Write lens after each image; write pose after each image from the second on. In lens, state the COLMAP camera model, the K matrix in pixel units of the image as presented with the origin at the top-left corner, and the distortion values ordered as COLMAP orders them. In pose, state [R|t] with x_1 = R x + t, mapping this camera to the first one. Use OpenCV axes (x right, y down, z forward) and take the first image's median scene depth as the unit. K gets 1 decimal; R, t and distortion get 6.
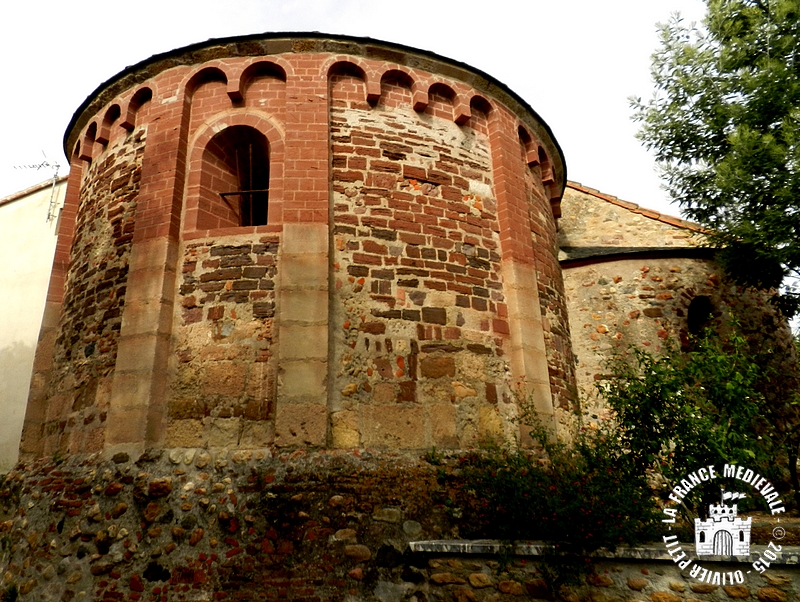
lens RADIAL K [[562.1, 0, 390.3], [0, 562.1, 297.5], [0, 0, 1]] dist [-0.016336, -0.002065]
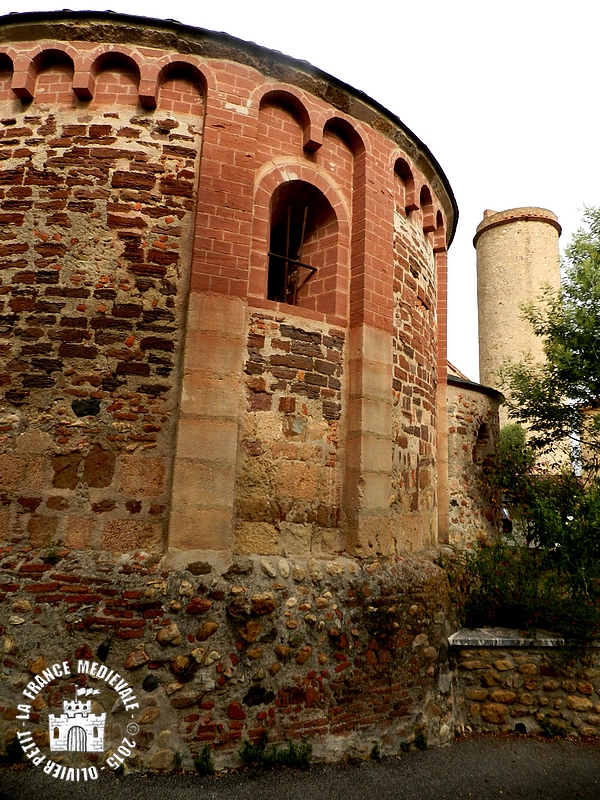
lens RADIAL K [[525.7, 0, 300.0], [0, 525.7, 400.0], [0, 0, 1]] dist [-0.001540, 0.004734]
pose [[0.786066, 0.167128, 0.595120, -0.788197], [-0.269079, 0.959269, 0.086021, -0.056962], [-0.556504, -0.227753, 0.799020, 0.309950]]
